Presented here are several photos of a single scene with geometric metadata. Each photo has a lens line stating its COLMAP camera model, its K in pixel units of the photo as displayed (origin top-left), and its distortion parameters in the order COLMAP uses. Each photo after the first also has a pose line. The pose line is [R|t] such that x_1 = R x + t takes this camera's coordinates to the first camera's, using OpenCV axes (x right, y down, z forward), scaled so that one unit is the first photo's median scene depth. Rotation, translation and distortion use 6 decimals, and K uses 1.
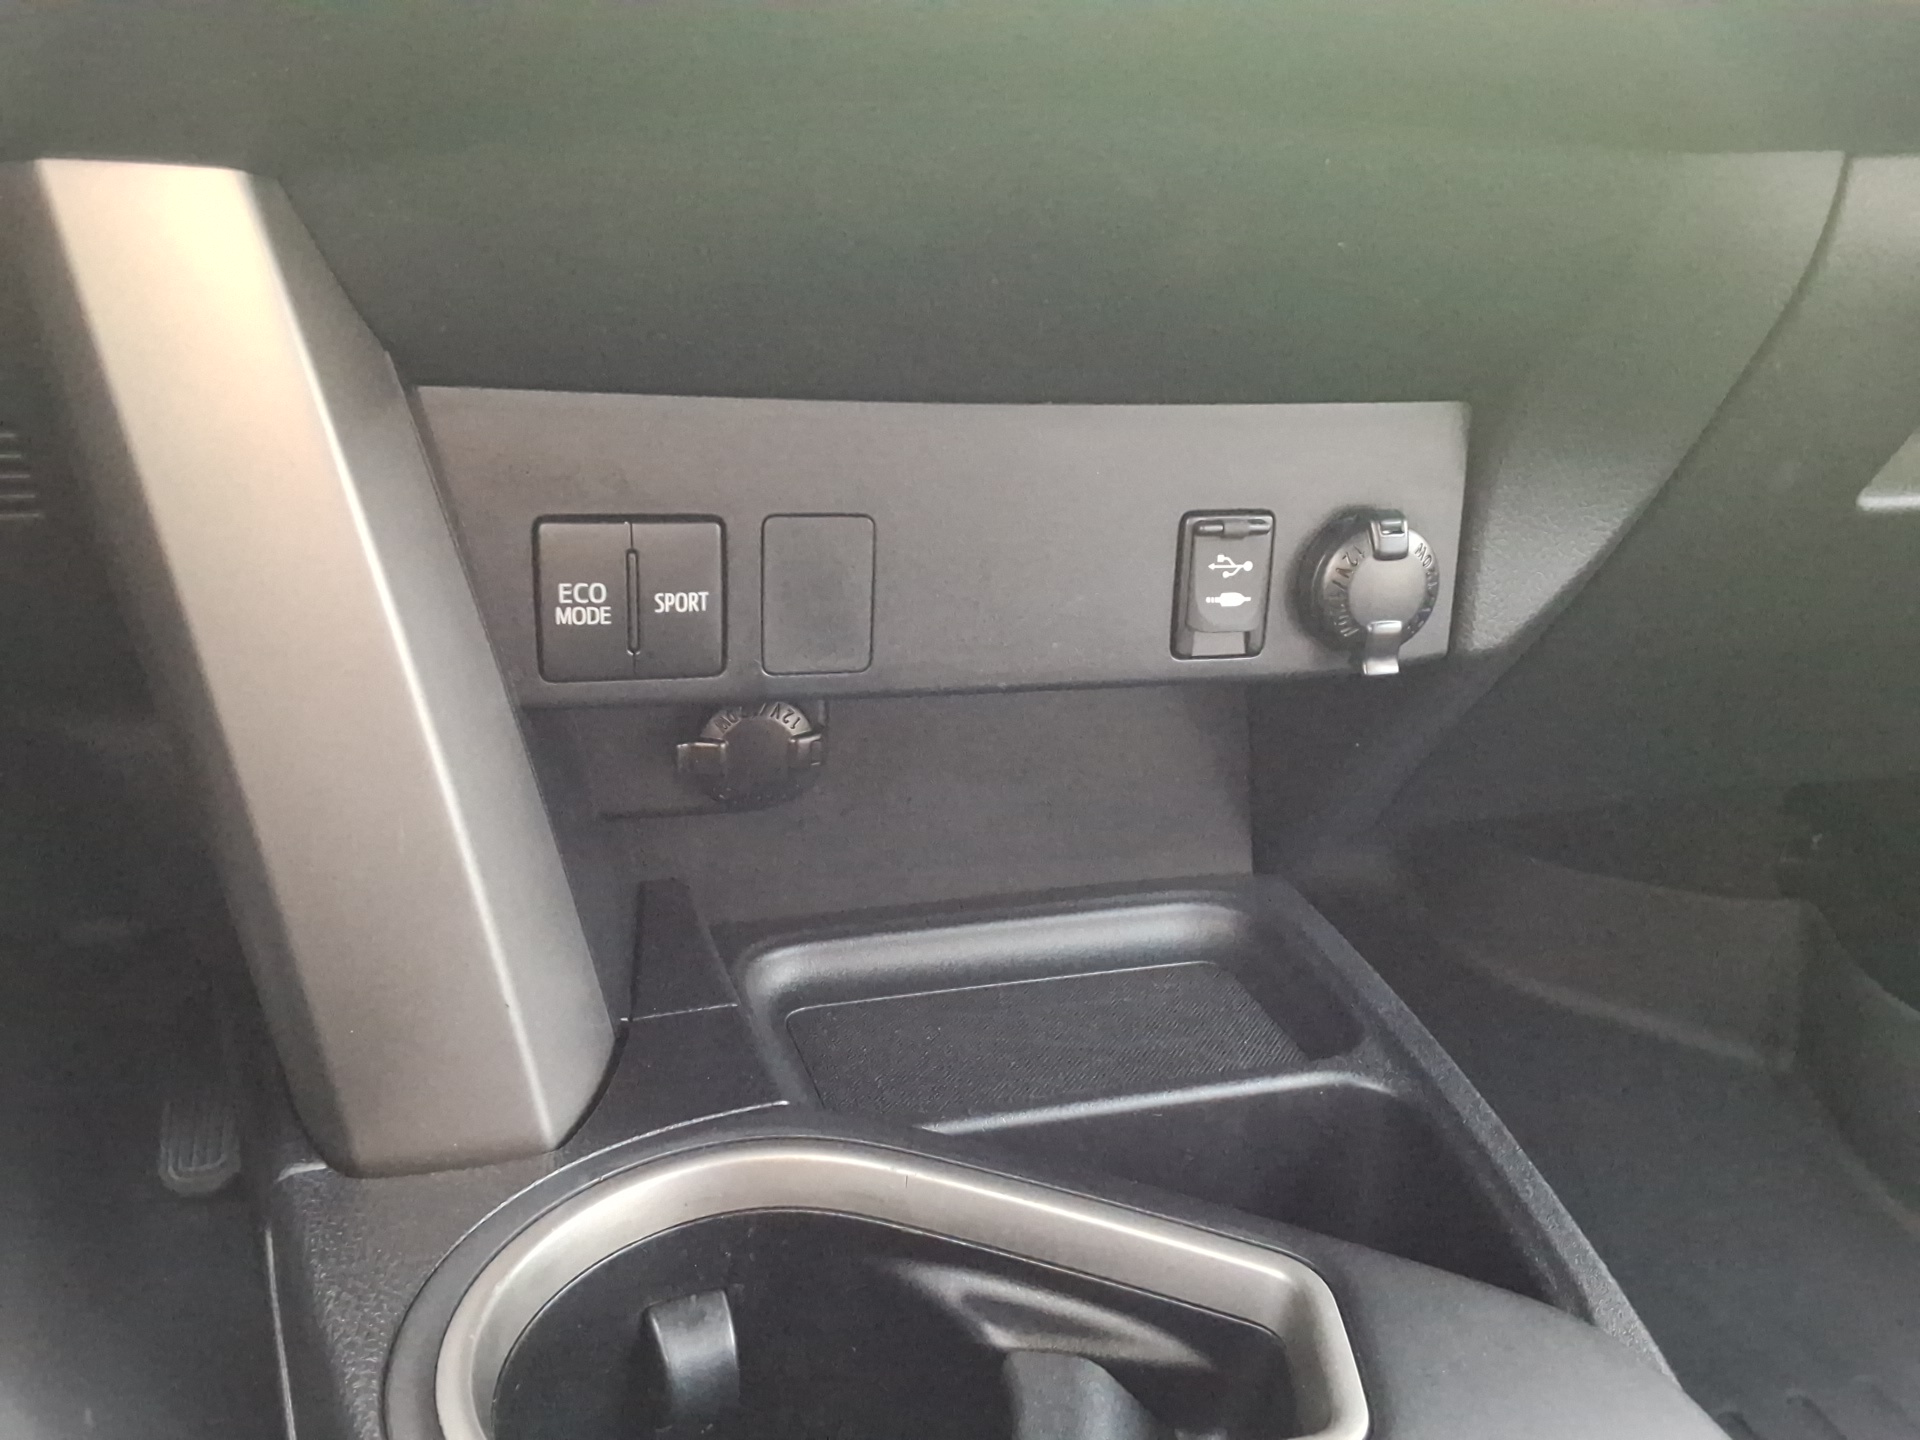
lens RADIAL K [[1532.8, 0, 970.4], [0, 1532.8, 697.4], [0, 0, 1]] dist [0.136654, -0.220369]
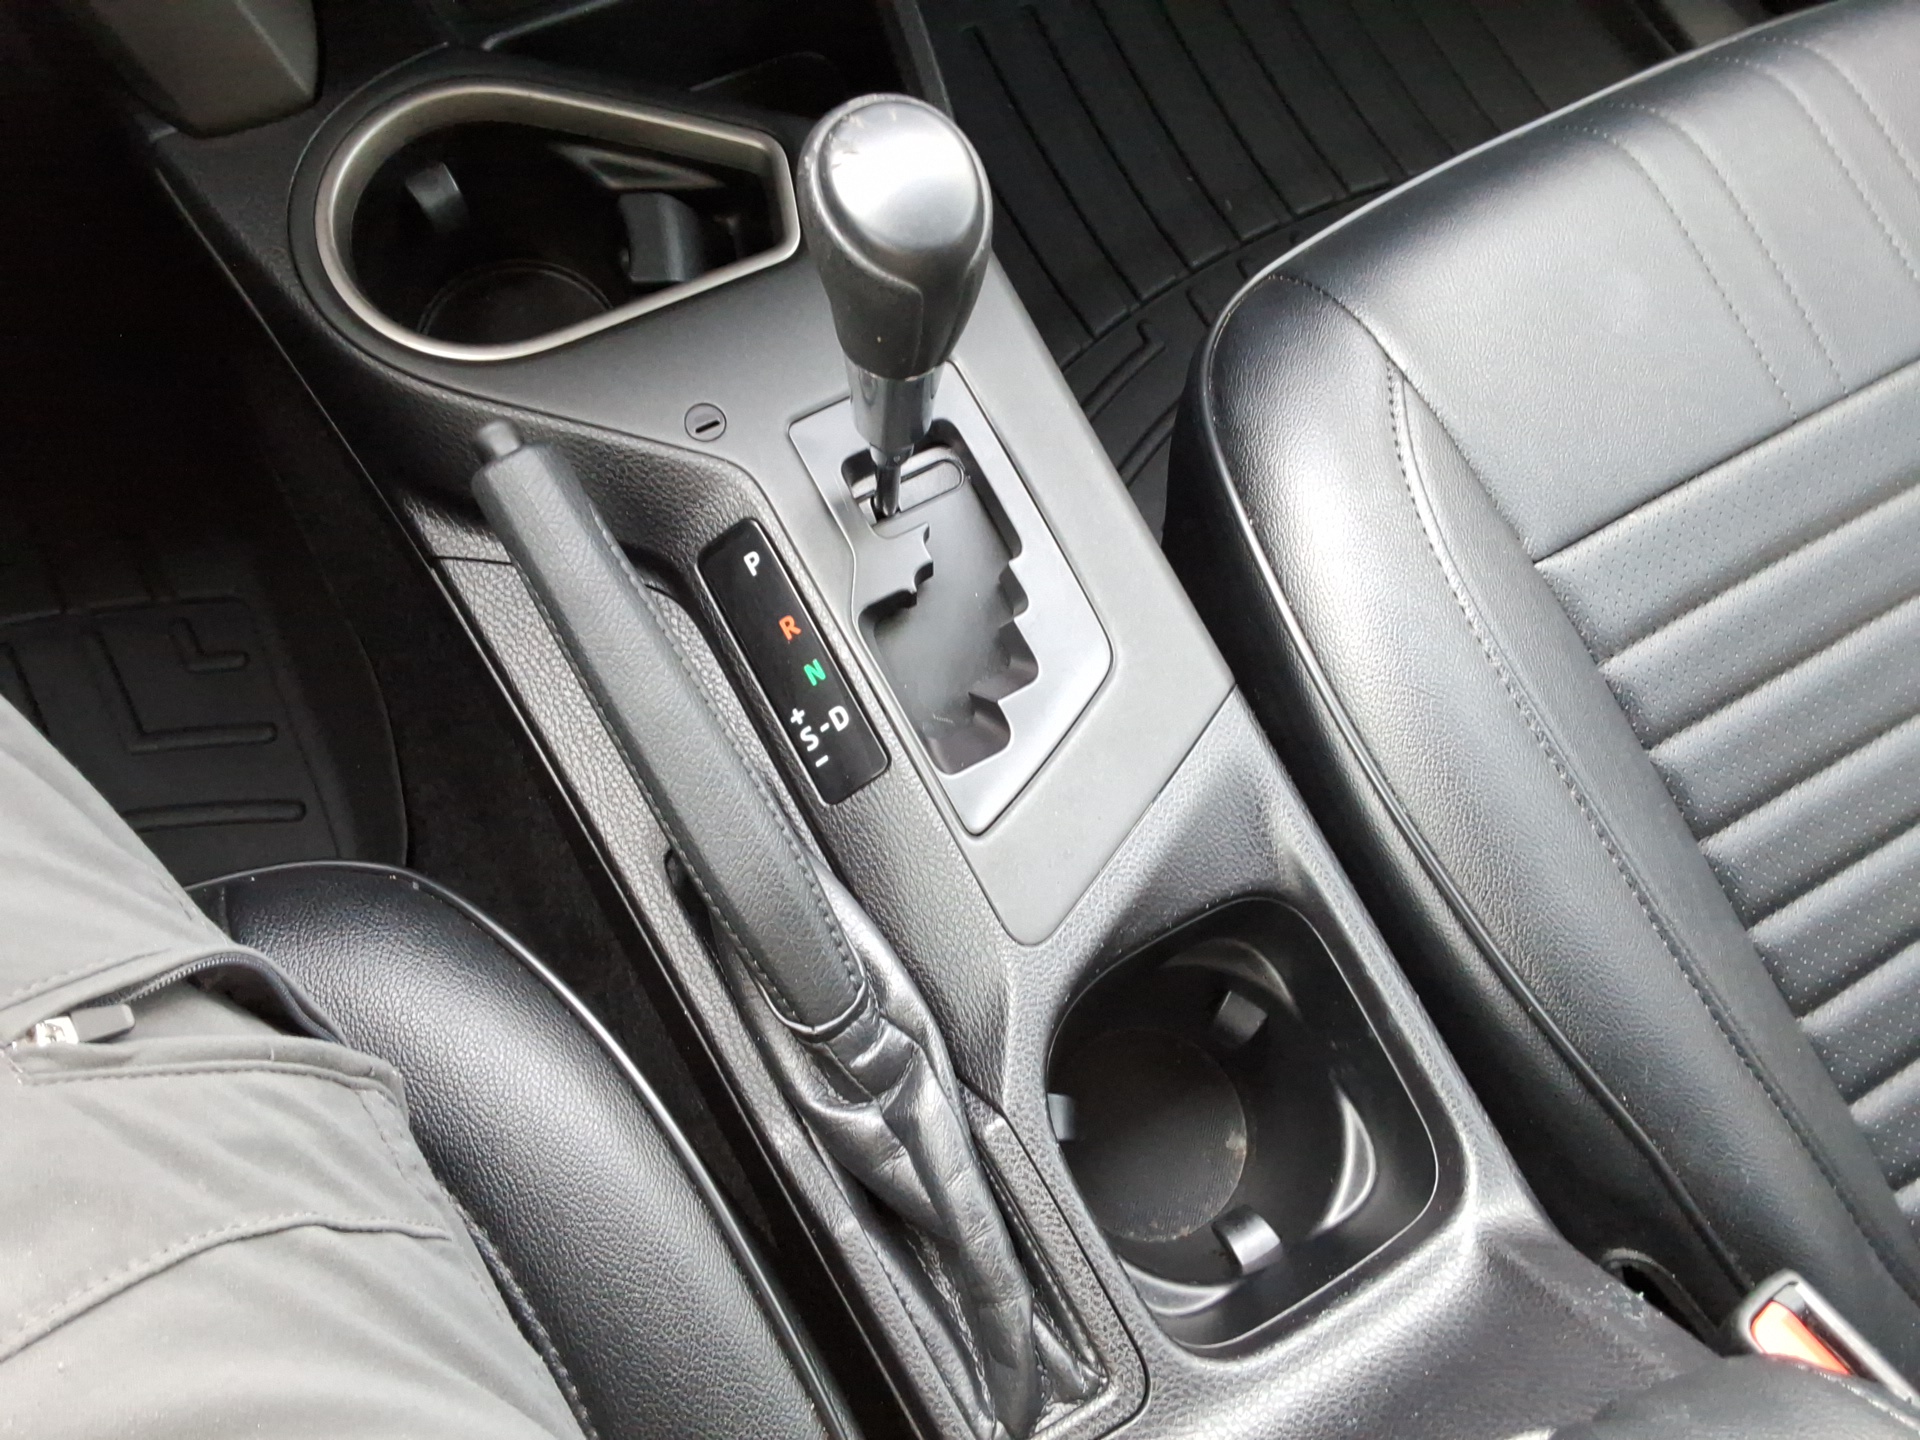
lens RADIAL K [[1547.8, 0, 971.8], [0, 1547.8, 688.0], [0, 0, 1]] dist [0.095776, -0.151099]
pose [[0.973423, -0.175601, 0.147013, 0.046583], [-0.021650, 0.568498, 0.822400, -0.630141], [-0.227991, -0.803725, 0.549587, -0.480094]]
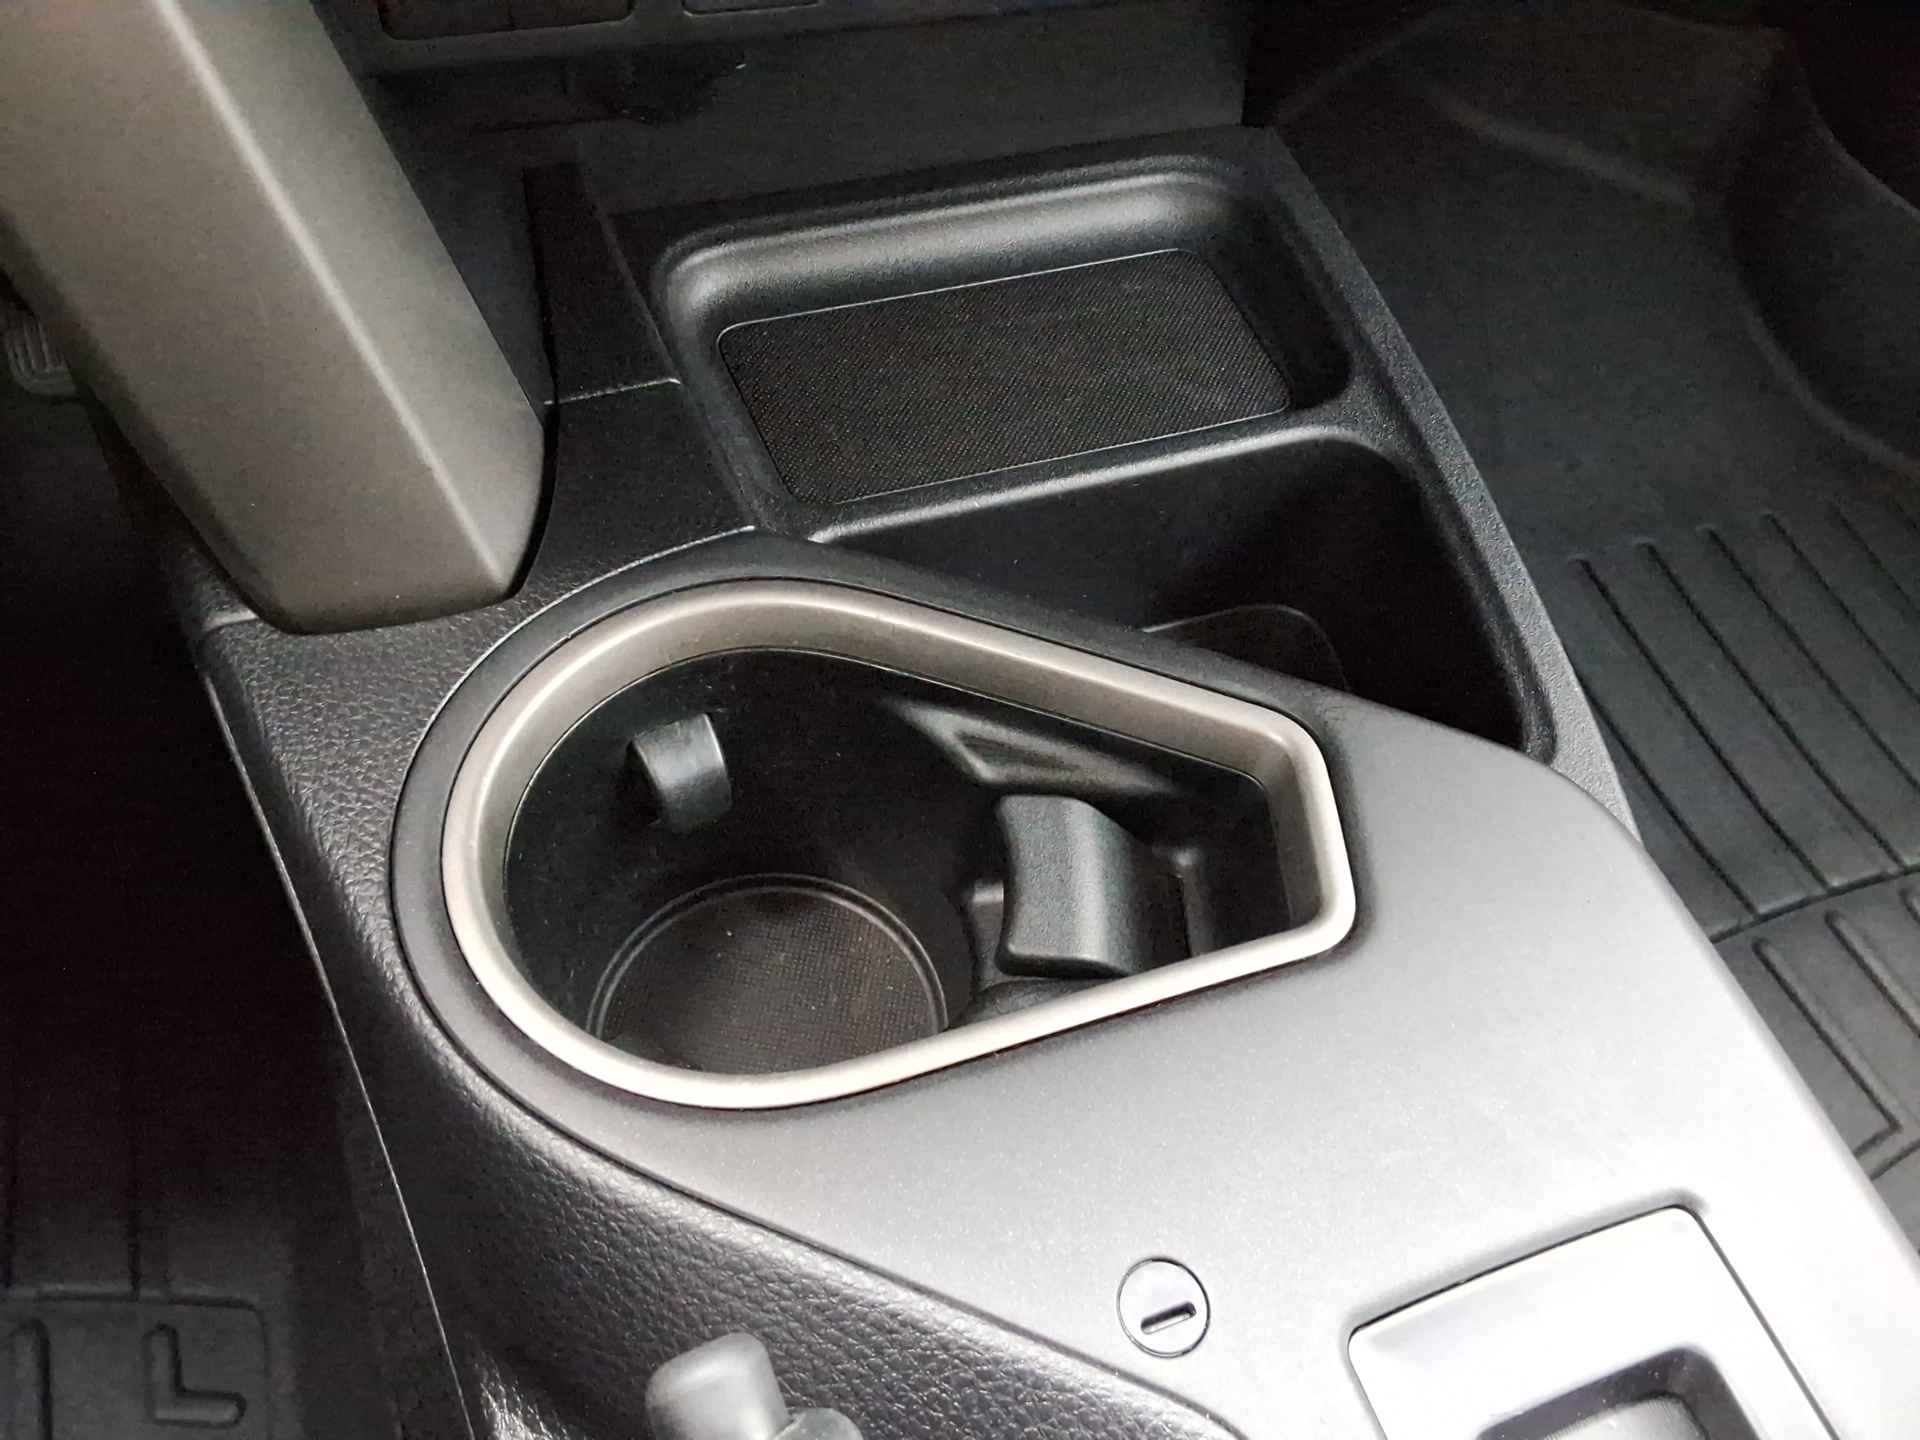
lens RADIAL K [[1532.8, 0, 970.4], [0, 1532.8, 697.4], [0, 0, 1]] dist [0.136654, -0.220369]
pose [[0.996701, -0.021477, 0.078273, -0.057502], [-0.027903, 0.814912, 0.578913, -0.172198], [-0.076219, -0.579187, 0.811624, 0.169674]]
